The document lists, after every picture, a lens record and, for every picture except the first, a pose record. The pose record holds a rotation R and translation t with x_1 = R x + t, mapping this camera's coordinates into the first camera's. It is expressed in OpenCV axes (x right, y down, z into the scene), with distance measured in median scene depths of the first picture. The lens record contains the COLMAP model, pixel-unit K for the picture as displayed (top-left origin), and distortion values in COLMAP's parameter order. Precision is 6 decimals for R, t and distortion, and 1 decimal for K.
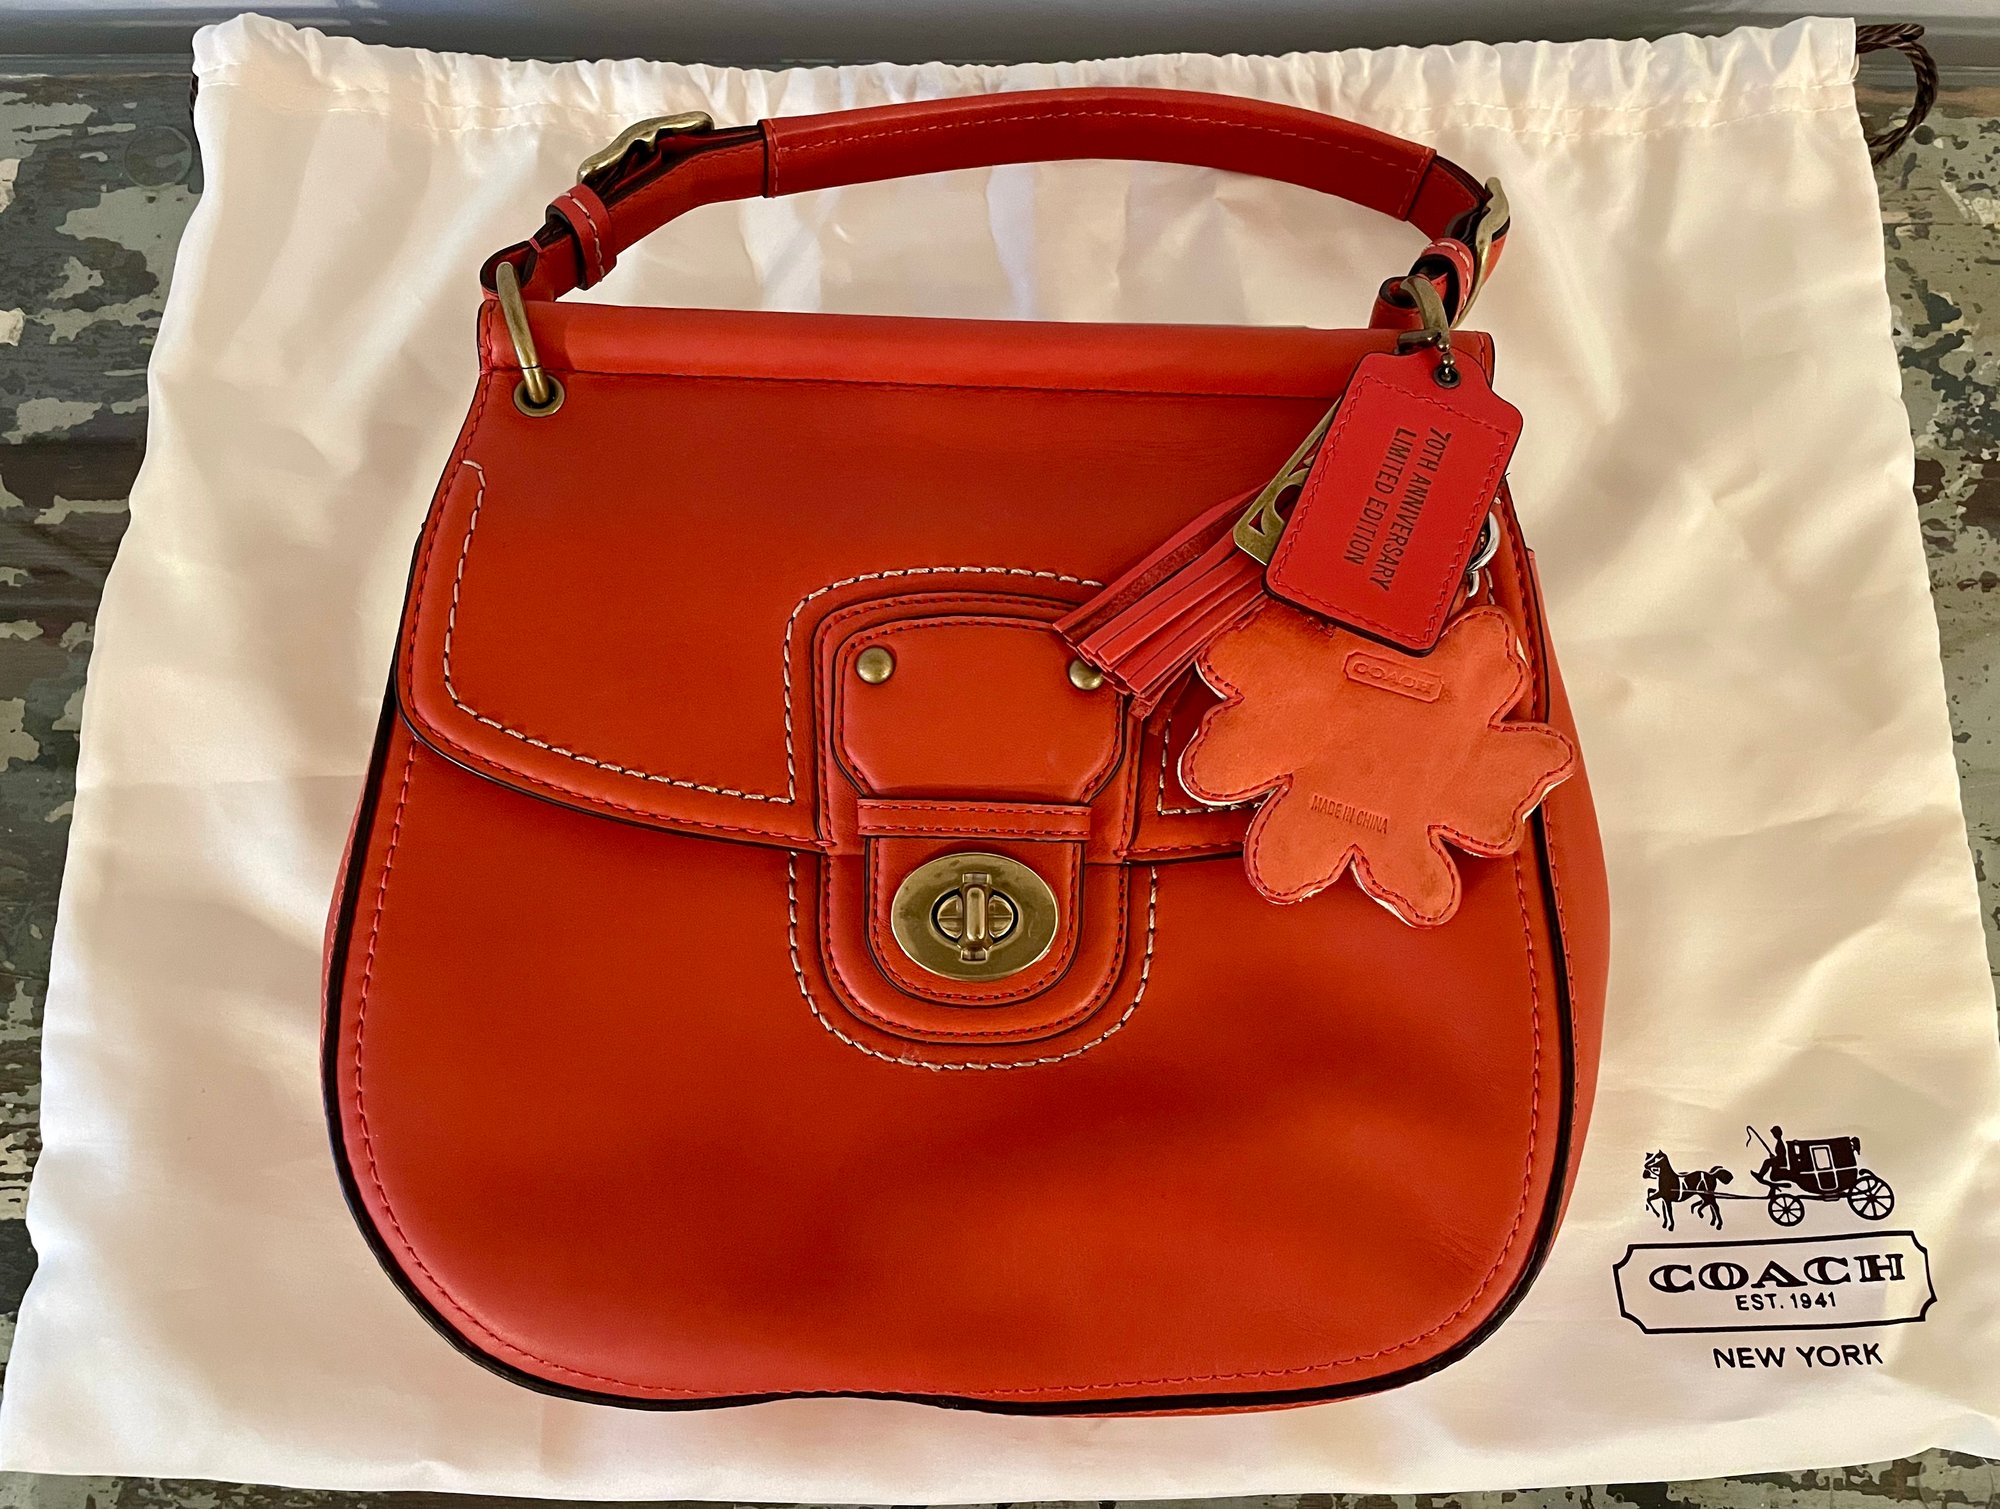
lens RADIAL K [[1521.0, 0, 1005.4], [0, 1521.0, 751.5], [0, 0, 1]] dist [0.003501, 0.000270]
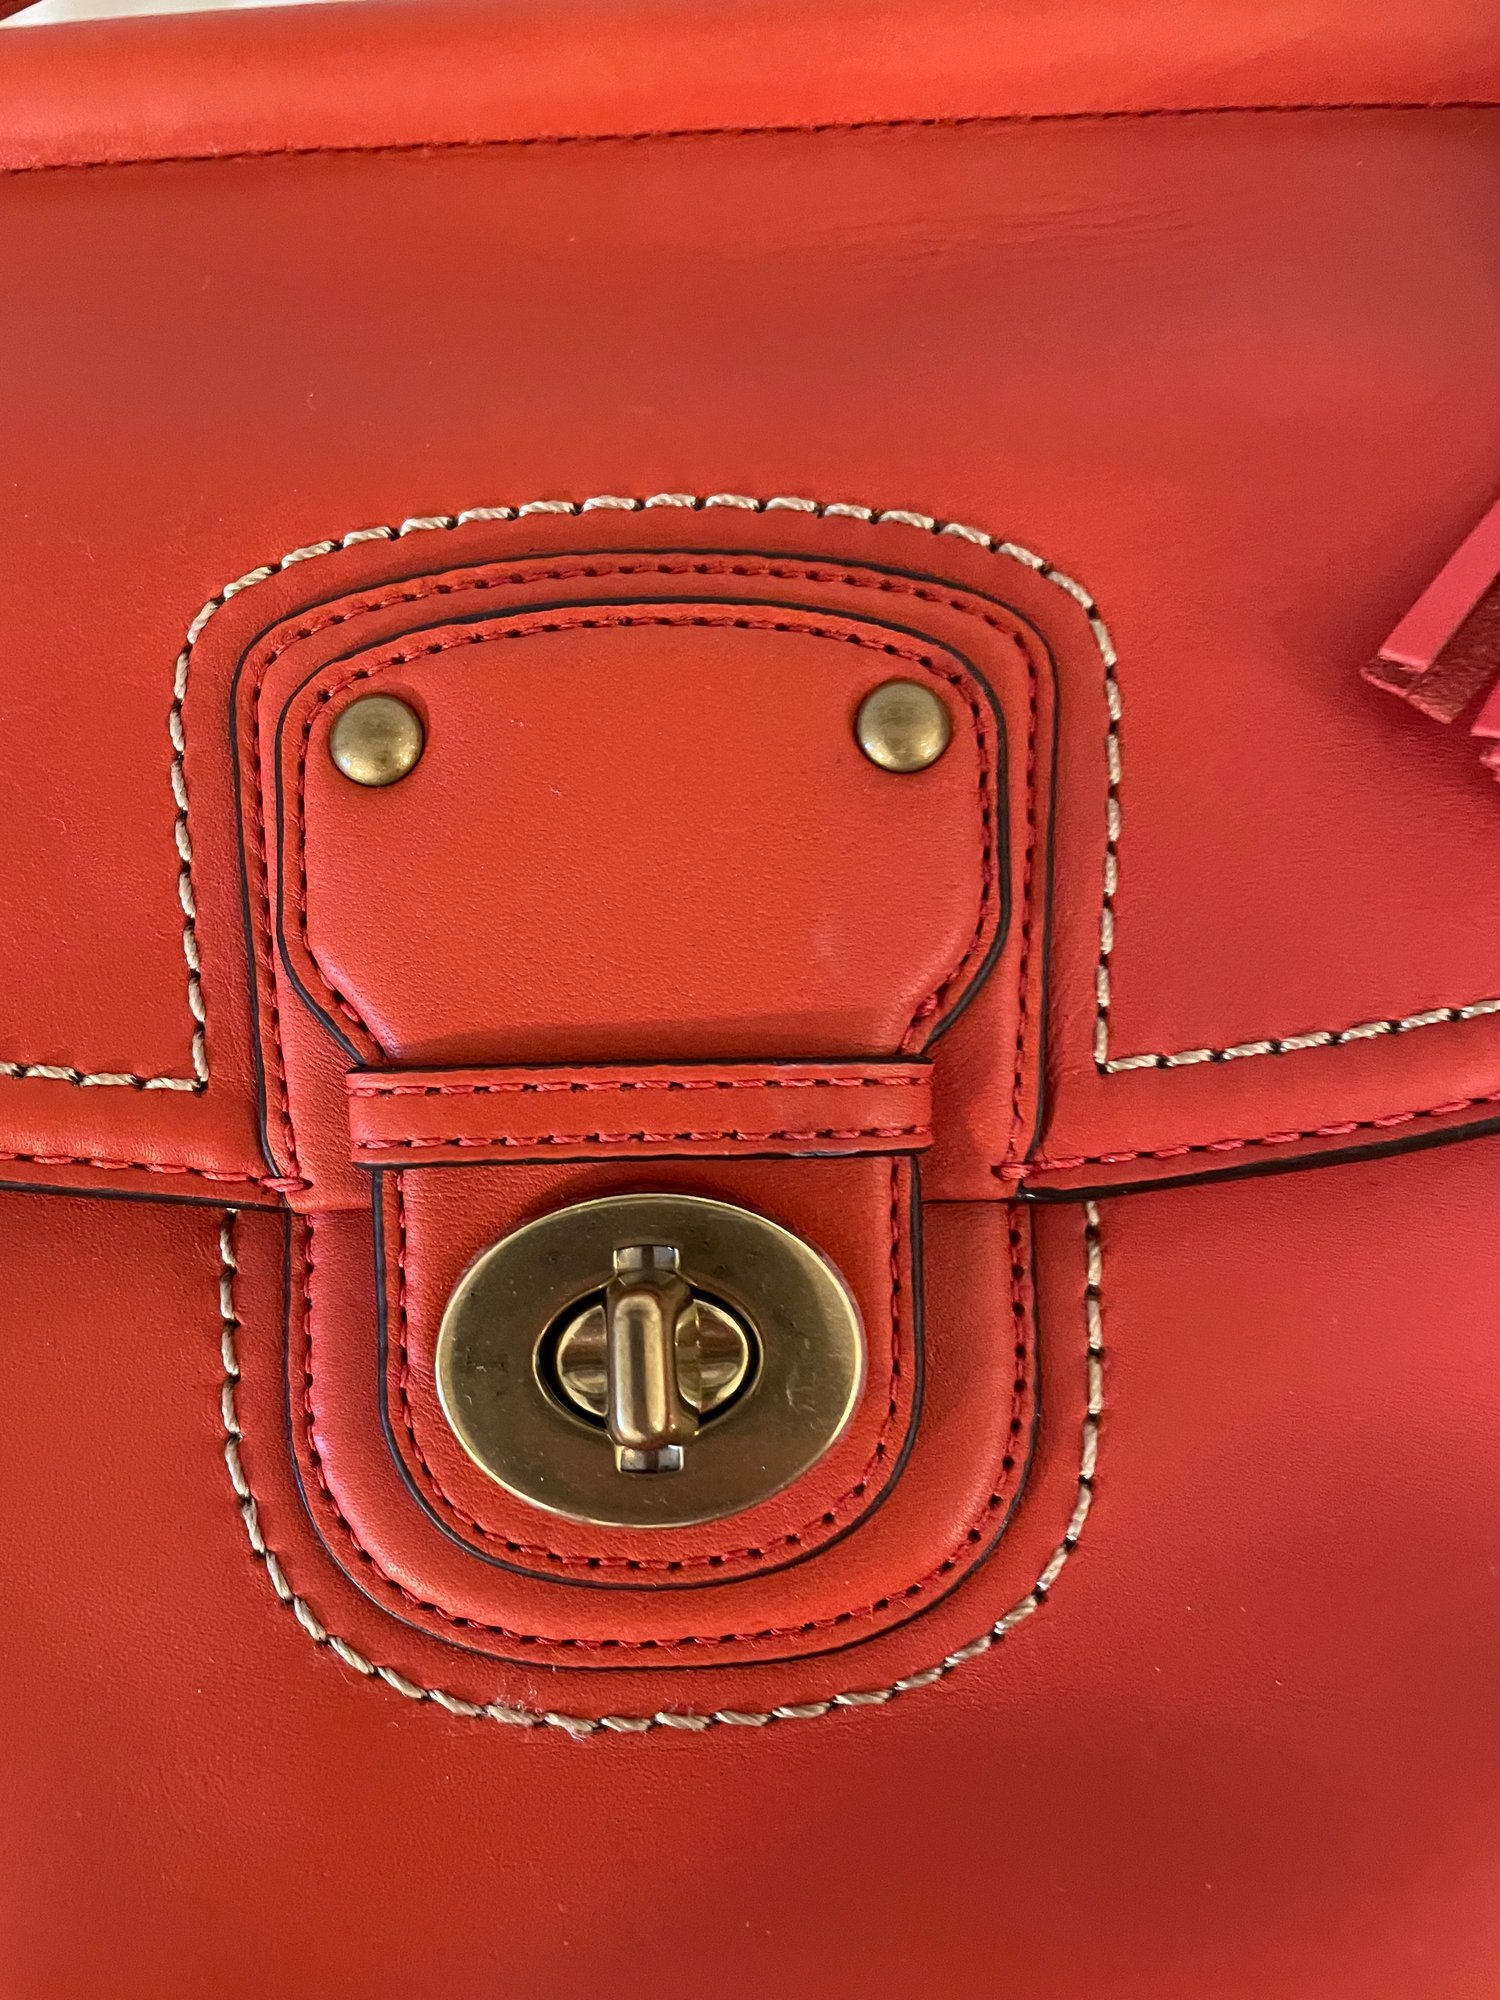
lens RADIAL K [[1508.3, 0, 734.2], [0, 1508.3, 1015.4], [0, 0, 1]] dist [0.073179, 0.000816]
pose [[0.996268, -0.053565, -0.067687, 0.032327], [0.055204, 0.998220, 0.022581, 0.012429], [0.066357, -0.026233, 0.997451, 0.598753]]
